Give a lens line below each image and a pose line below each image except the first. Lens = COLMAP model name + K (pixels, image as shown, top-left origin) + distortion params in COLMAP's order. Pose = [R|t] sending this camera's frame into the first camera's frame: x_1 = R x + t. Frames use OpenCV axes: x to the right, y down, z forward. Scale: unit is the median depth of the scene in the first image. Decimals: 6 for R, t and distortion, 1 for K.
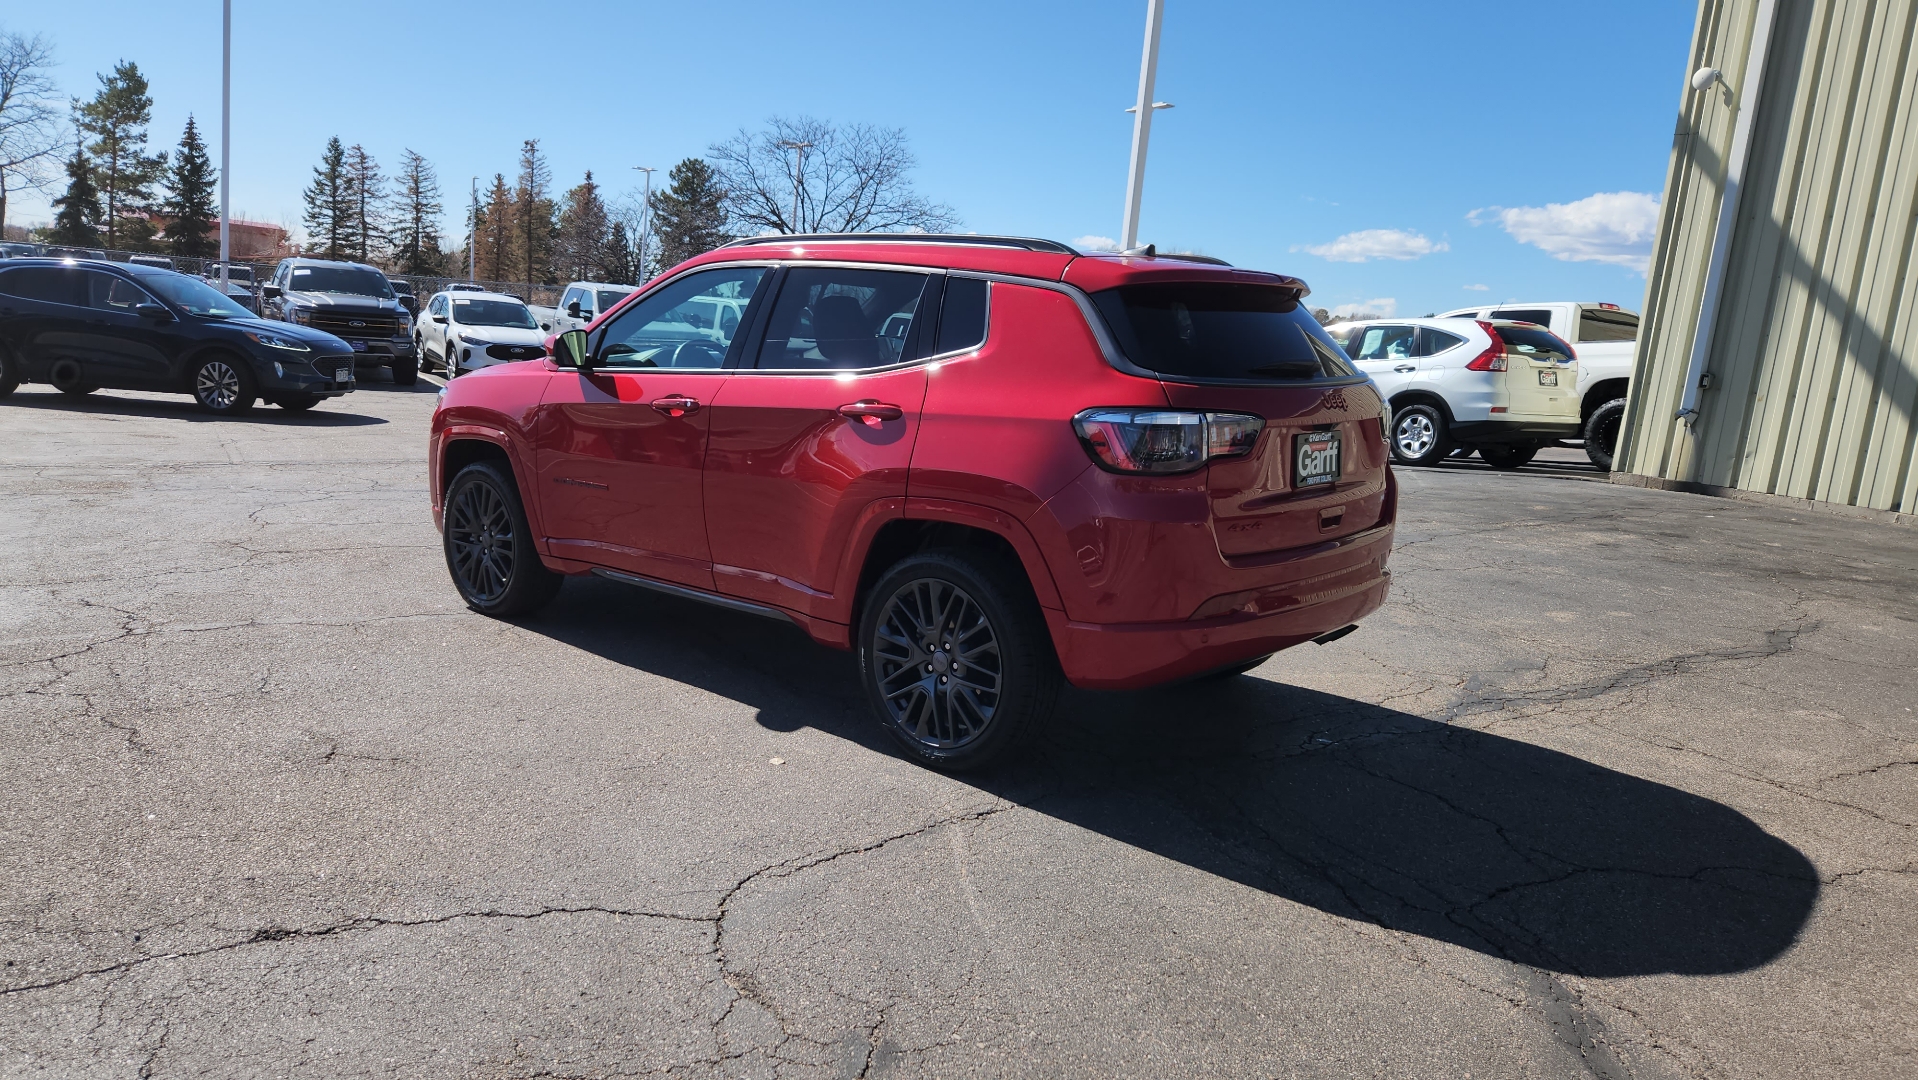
lens RADIAL K [[1288.2, 0, 922.9], [0, 1288.2, 526.8], [0, 0, 1]] dist [0.069643, -0.052994]
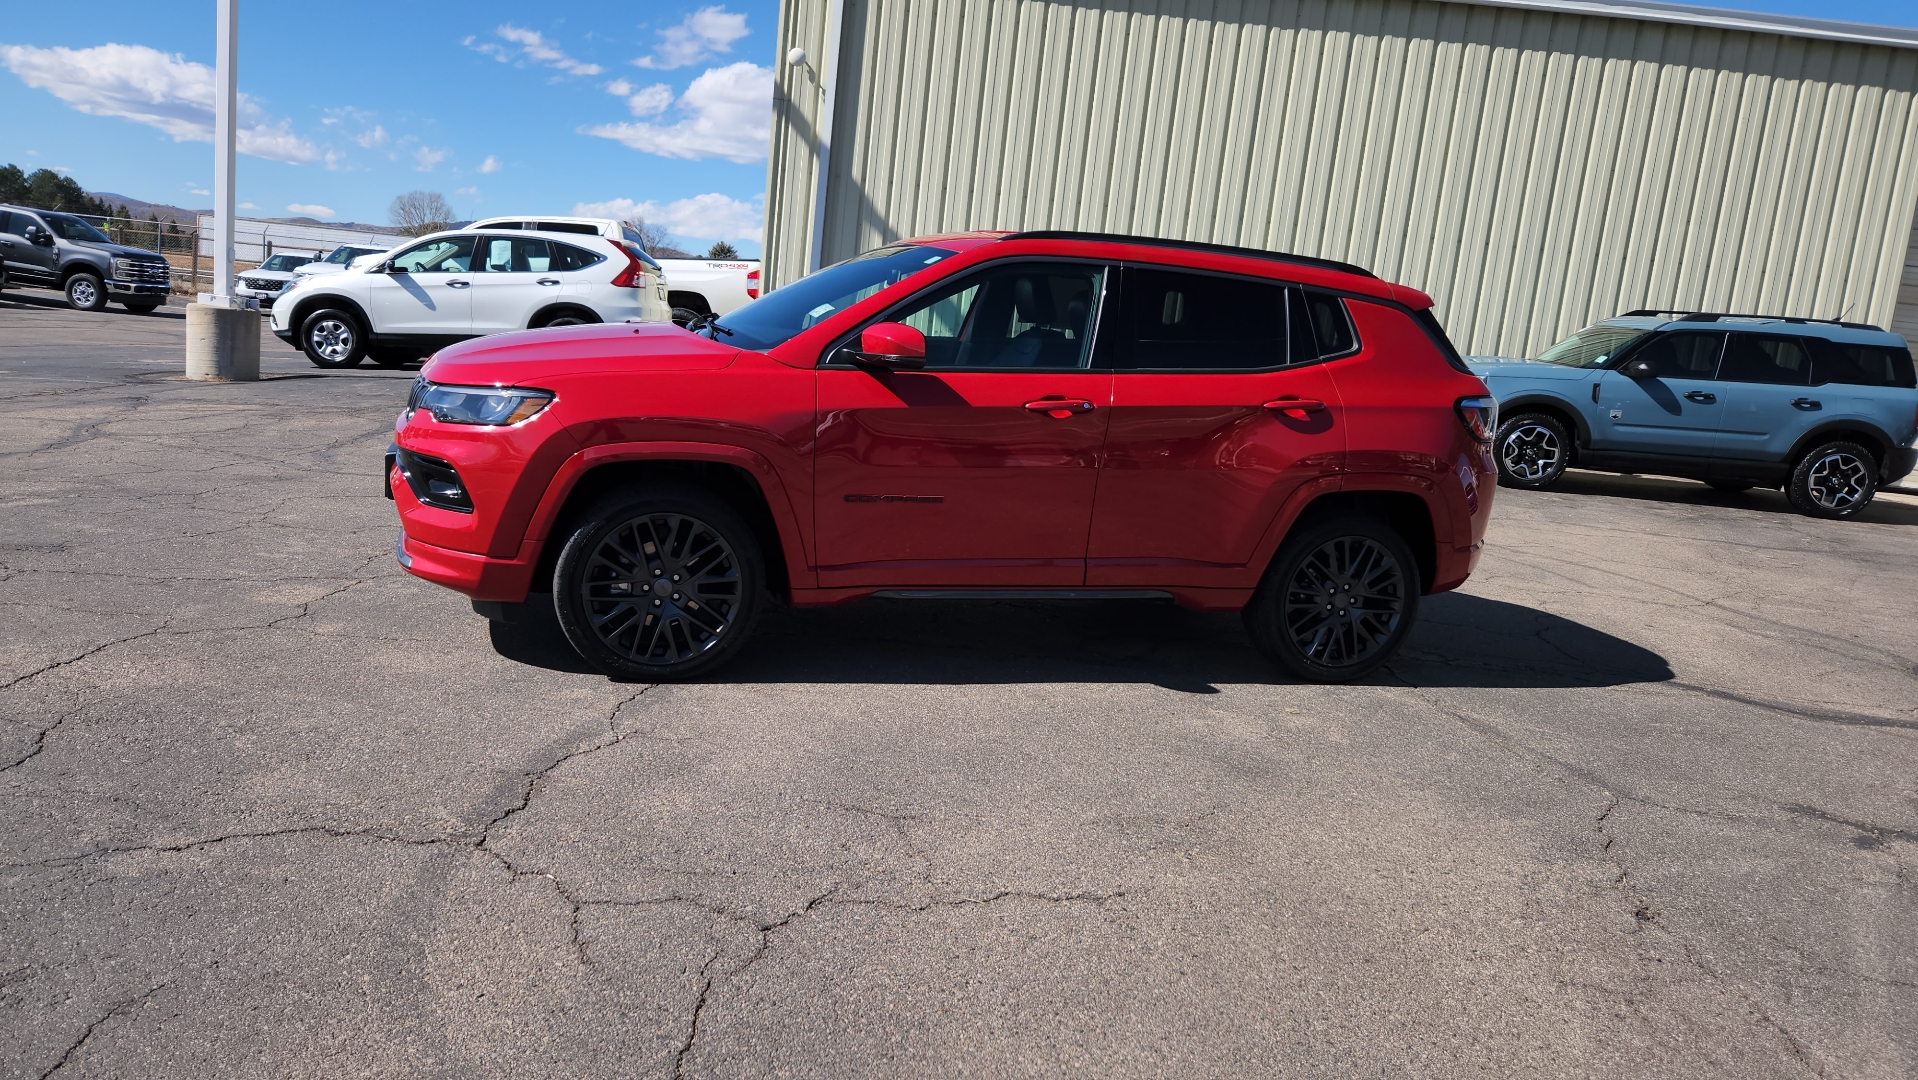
lens RADIAL K [[1289.5, 0, 923.2], [0, 1289.5, 524.5], [0, 0, 1]] dist [0.064776, -0.049984]
pose [[0.538177, -0.149888, 0.829397, -0.437905], [0.069607, 0.988602, 0.133493, -0.058711], [-0.839952, -0.014111, 0.542477, 0.226072]]
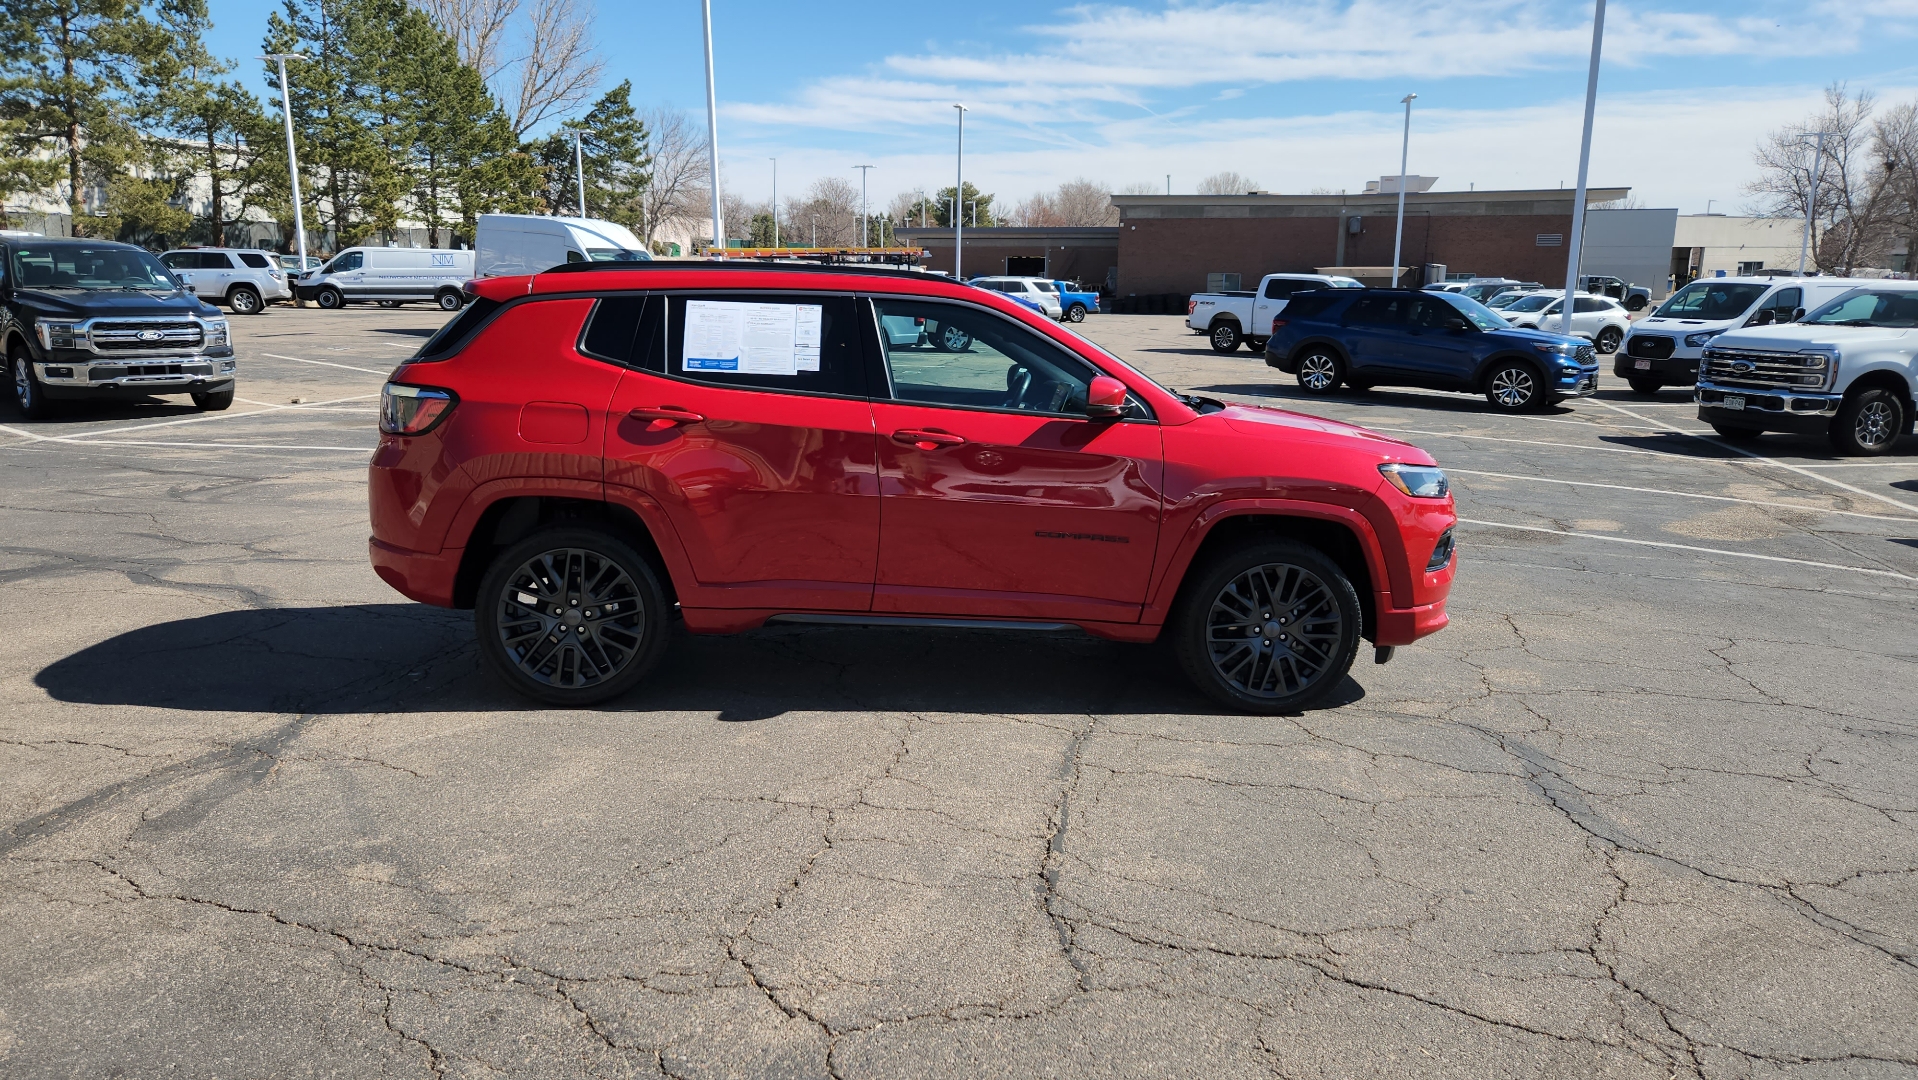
lens RADIAL K [[1282.8, 0, 924.7], [0, 1282.8, 522.3], [0, 0, 1]] dist [0.066419, -0.053907]
pose [[-0.692613, 0.048513, -0.719676, 0.320271], [-0.177229, 0.955704, 0.234989, -0.124038], [0.699197, 0.290304, -0.653335, 0.795105]]
